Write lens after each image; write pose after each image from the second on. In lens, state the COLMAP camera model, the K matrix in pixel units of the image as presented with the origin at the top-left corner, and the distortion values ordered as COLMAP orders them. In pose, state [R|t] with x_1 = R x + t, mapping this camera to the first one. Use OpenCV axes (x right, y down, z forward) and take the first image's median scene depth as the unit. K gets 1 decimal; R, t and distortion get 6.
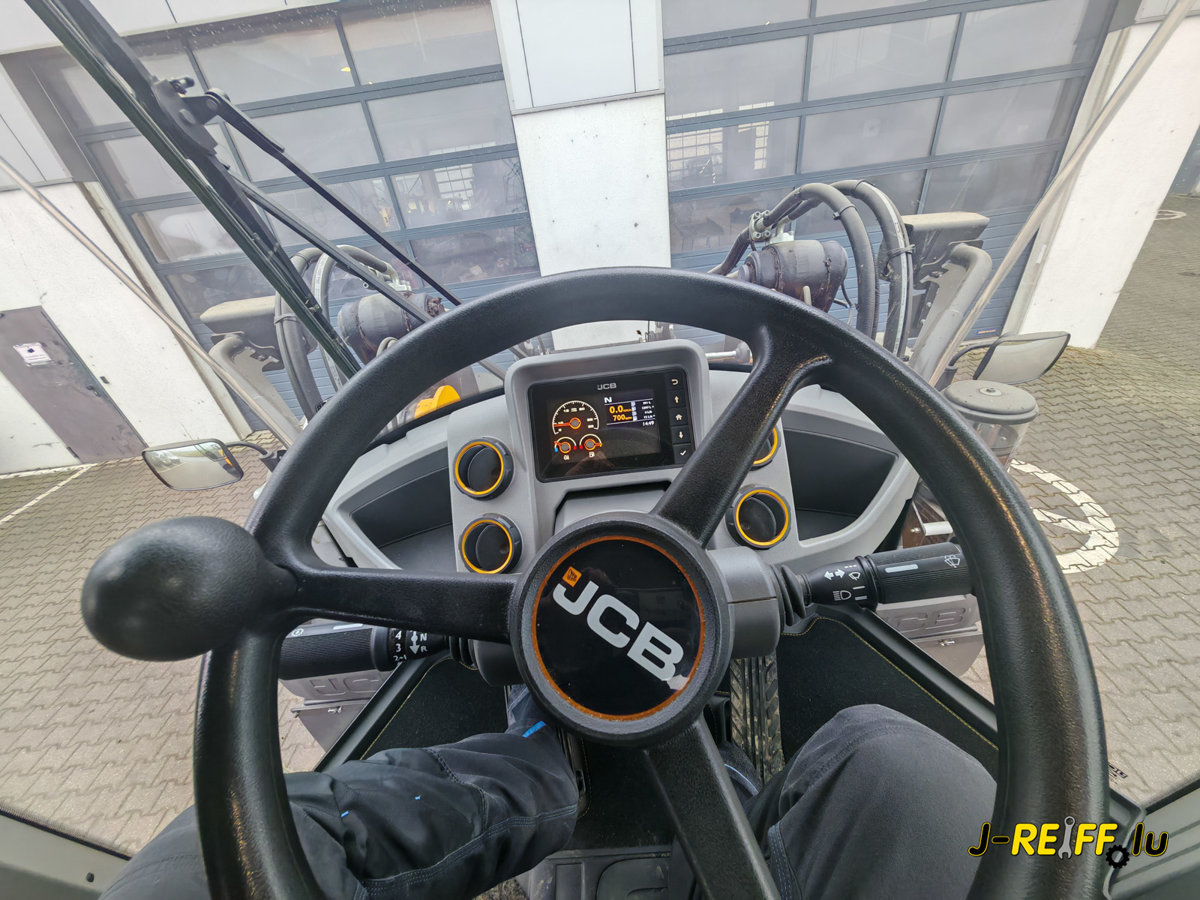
lens RADIAL K [[446.5, 0, 594.8], [0, 446.5, 451.4], [0, 0, 1]] dist [-0.004142, 0.000572]
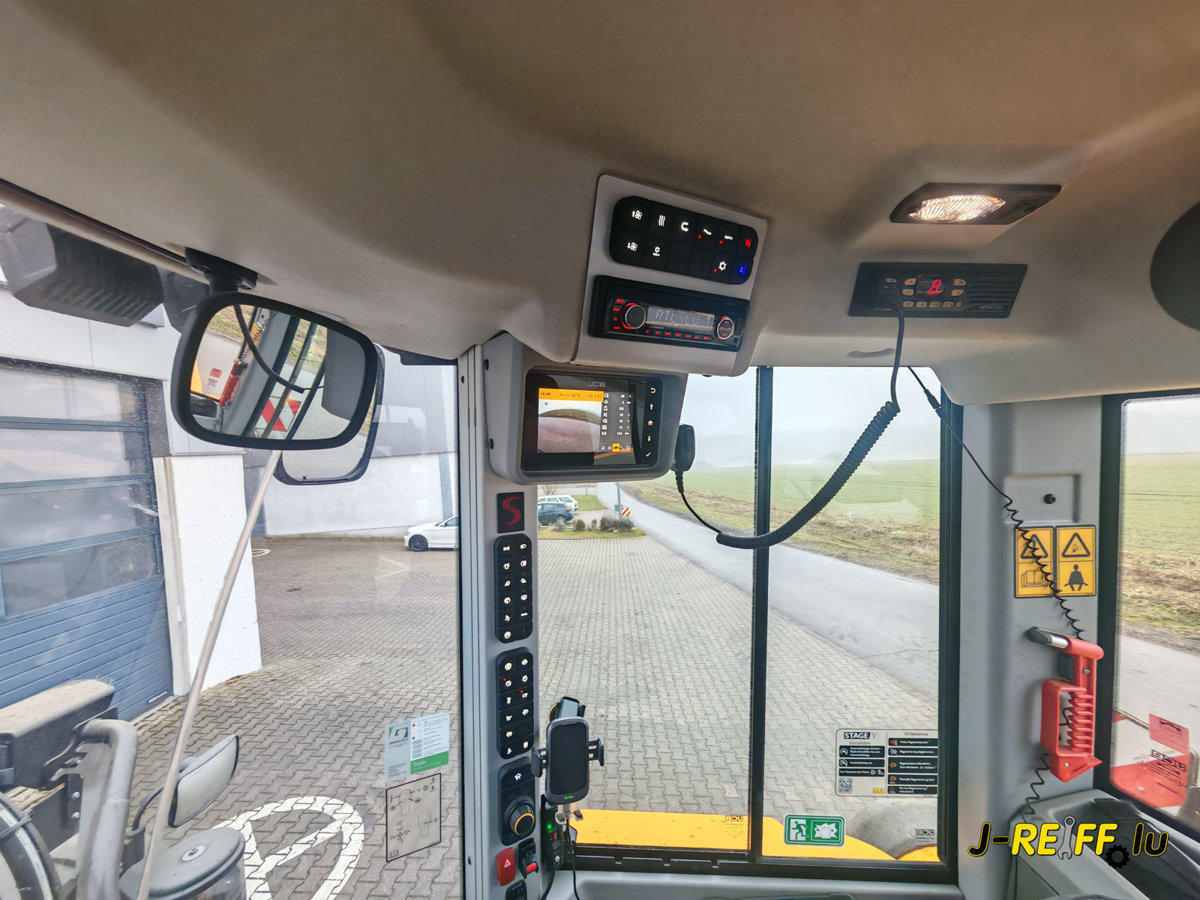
lens RADIAL K [[446.5, 0, 600.4], [0, 446.5, 445.3], [0, 0, 1]] dist [-0.004142, 0.000572]
pose [[0.072513, 0.102303, 0.992107, -0.097995], [0.583365, 0.802473, -0.125387, -0.175686], [-0.808967, 0.587853, -0.001490, -0.220004]]
